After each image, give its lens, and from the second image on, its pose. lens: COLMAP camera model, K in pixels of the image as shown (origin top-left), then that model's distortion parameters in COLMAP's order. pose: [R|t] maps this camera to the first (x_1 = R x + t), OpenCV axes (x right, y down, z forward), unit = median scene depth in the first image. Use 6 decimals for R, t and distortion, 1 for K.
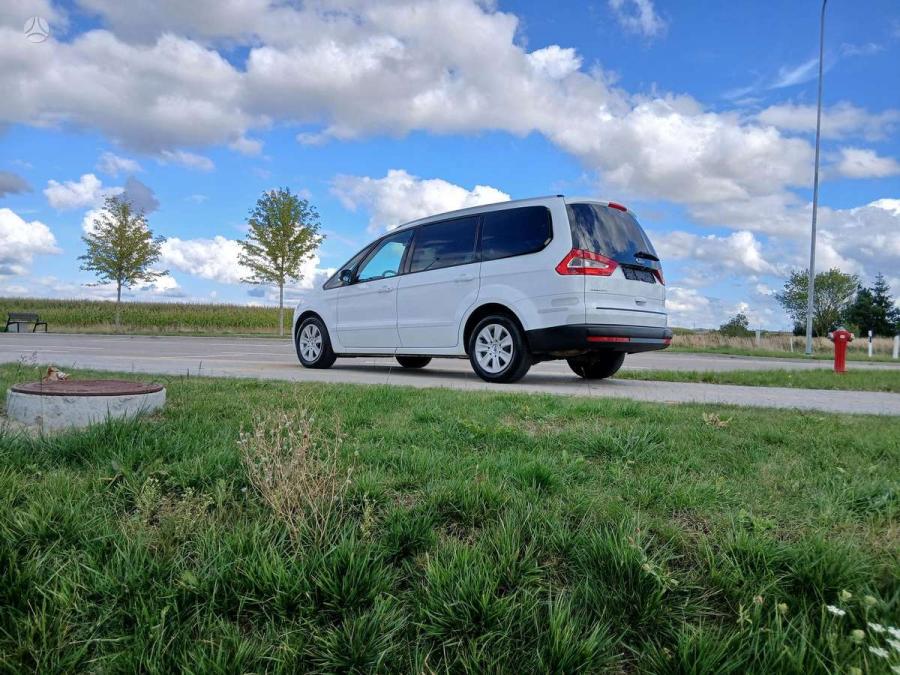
lens RADIAL K [[678.2, 0, 450.0], [0, 678.2, 337.5], [0, 0, 1]] dist [0.093749, -0.157500]
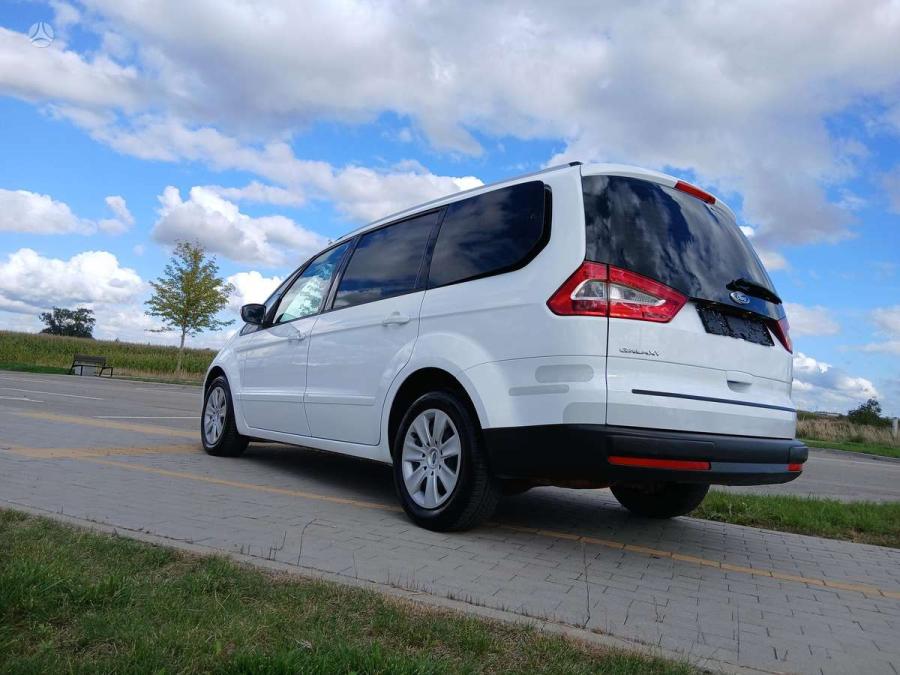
lens RADIAL K [[678.2, 0, 450.0], [0, 678.2, 337.5], [0, 0, 1]] dist [0.093749, -0.157500]
pose [[0.987518, 0.047068, -0.150309, 0.143635], [-0.060932, 0.994166, -0.089002, -0.027331], [0.145243, 0.097050, 0.984625, 0.472625]]
